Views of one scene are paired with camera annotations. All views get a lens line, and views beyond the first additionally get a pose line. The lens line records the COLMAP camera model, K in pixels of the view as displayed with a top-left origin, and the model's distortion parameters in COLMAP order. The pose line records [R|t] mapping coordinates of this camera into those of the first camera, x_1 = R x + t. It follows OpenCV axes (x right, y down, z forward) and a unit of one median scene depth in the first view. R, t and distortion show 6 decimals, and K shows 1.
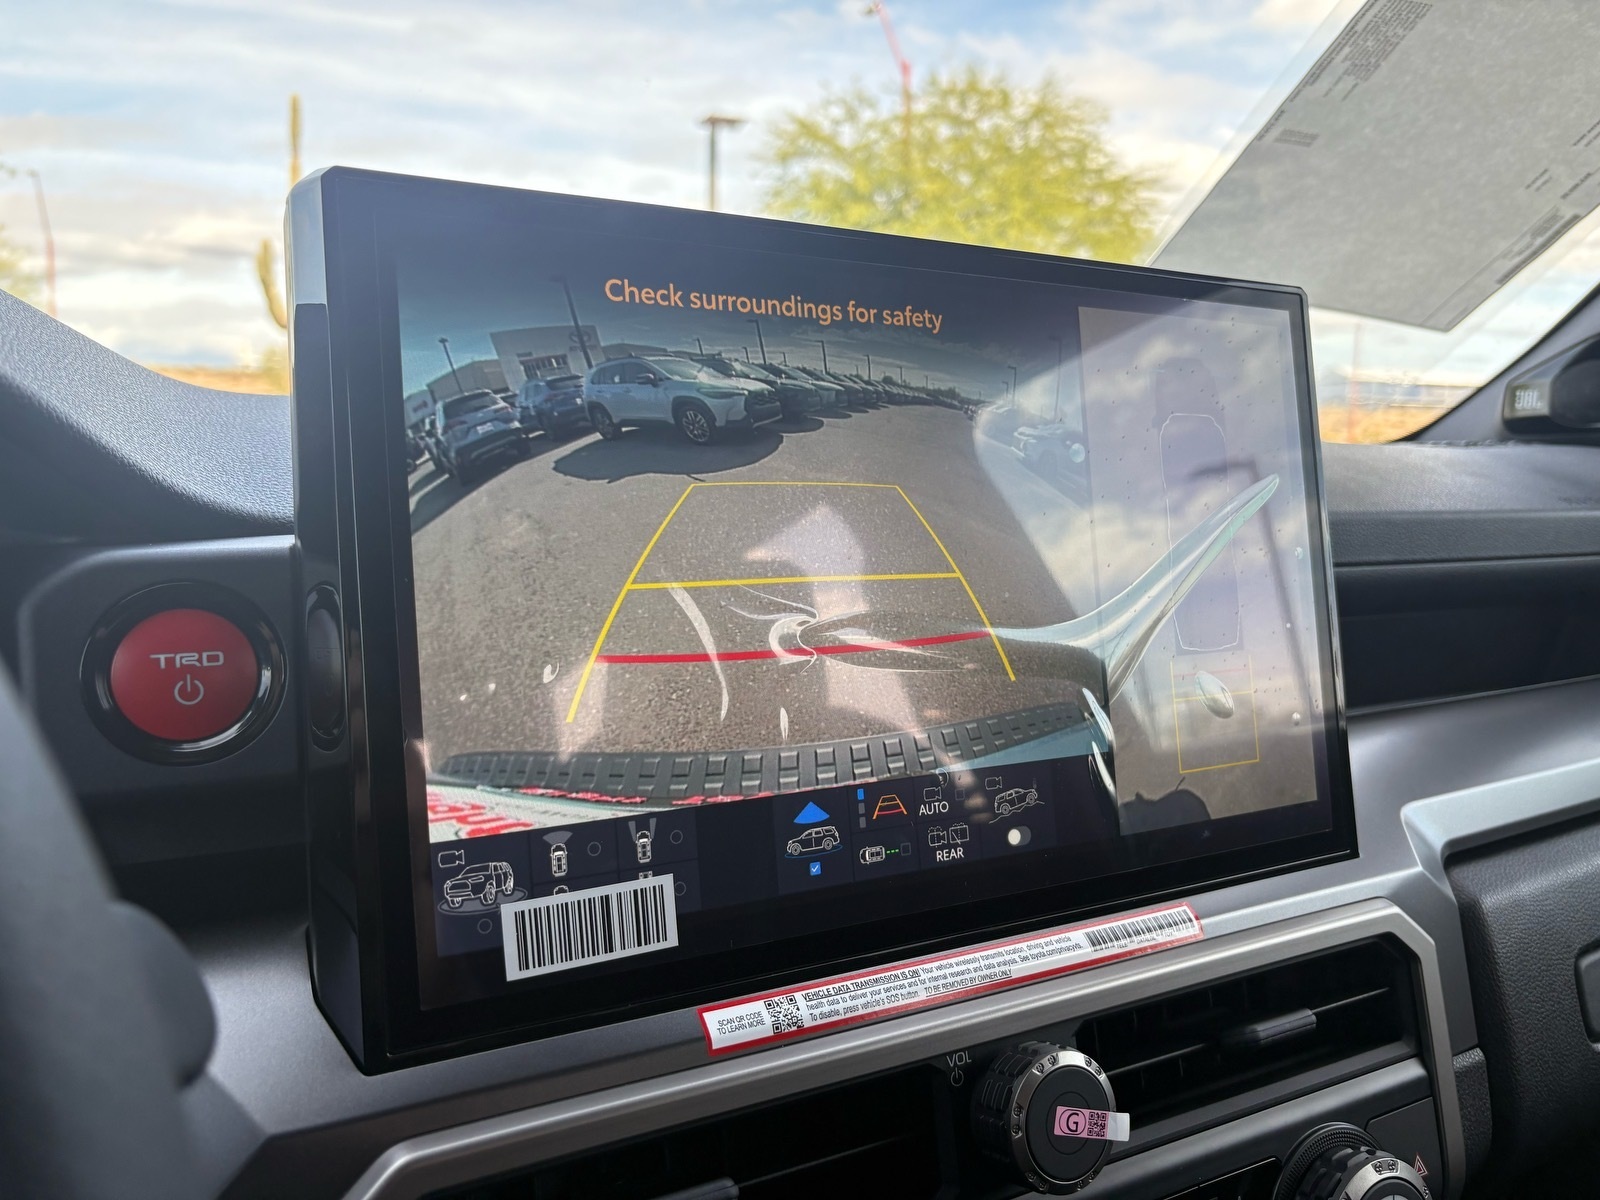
lens RADIAL K [[1245.0, 0, 831.1], [0, 1245.0, 602.0], [0, 0, 1]] dist [0.032040, -0.050066]
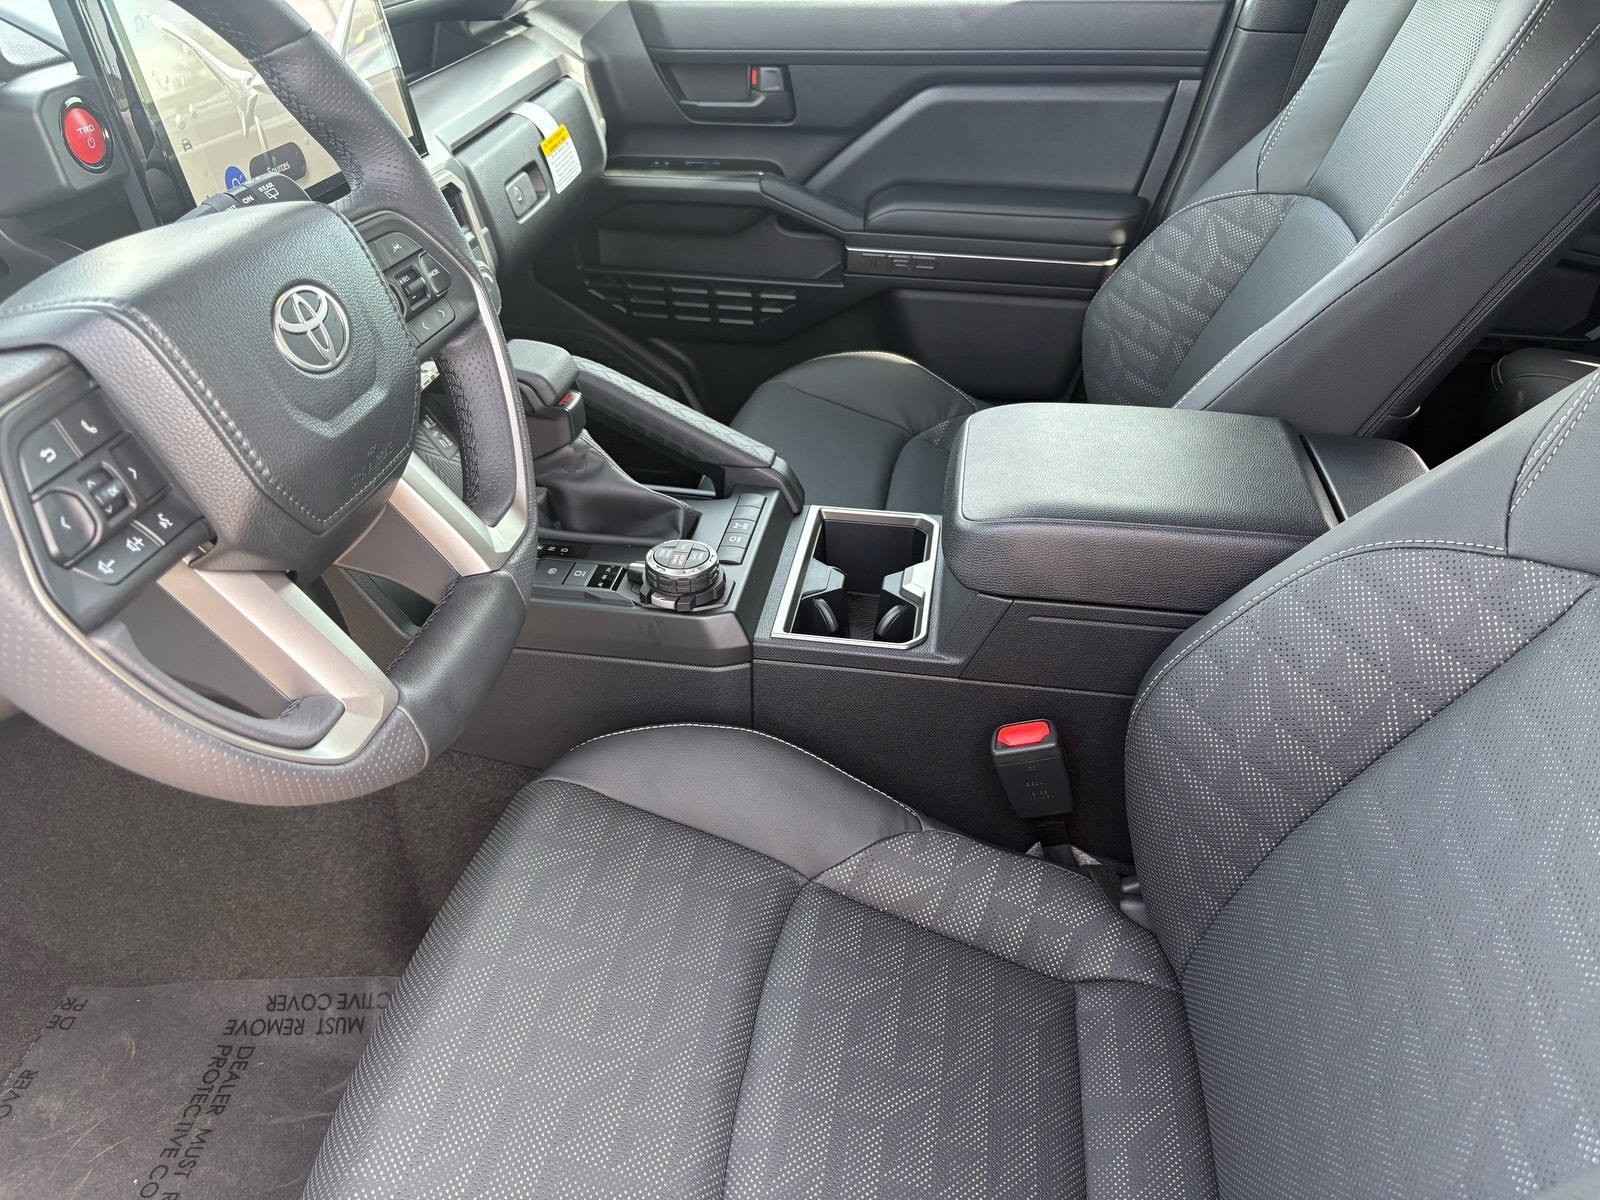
lens RADIAL K [[1245.0, 0, 805.3], [0, 1245.0, 611.6], [0, 0, 1]] dist [0.032040, -0.050066]
pose [[0.624102, -0.426000, 0.654997, -1.135222], [0.091352, 0.872330, 0.480307, -0.122534], [-0.775984, -0.239925, 0.583339, -1.232276]]
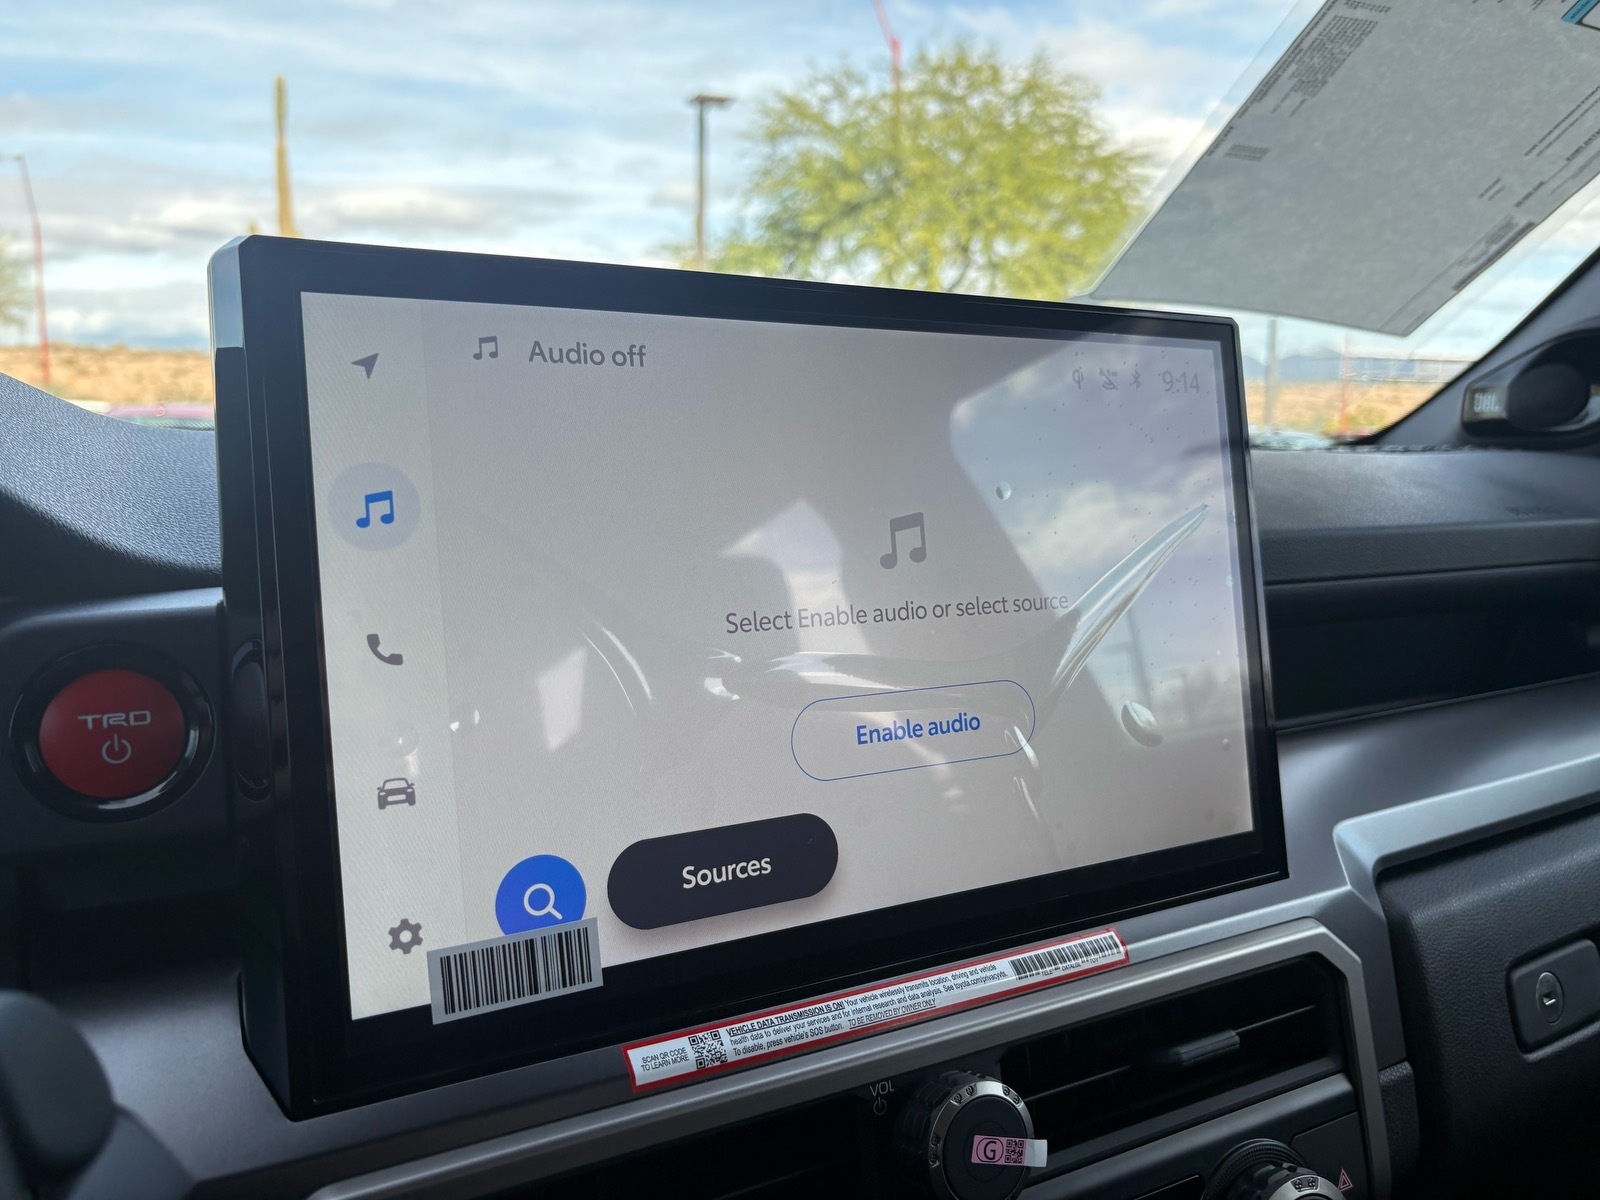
lens RADIAL K [[1245.0, 0, 826.0], [0, 1245.0, 603.9], [0, 0, 1]] dist [0.032040, -0.050066]
pose [[0.999981, -0.006086, 0.001374, 0.046744], [0.006061, 0.999823, 0.017804, -0.042817], [-0.001482, -0.017796, 0.999841, -0.019026]]
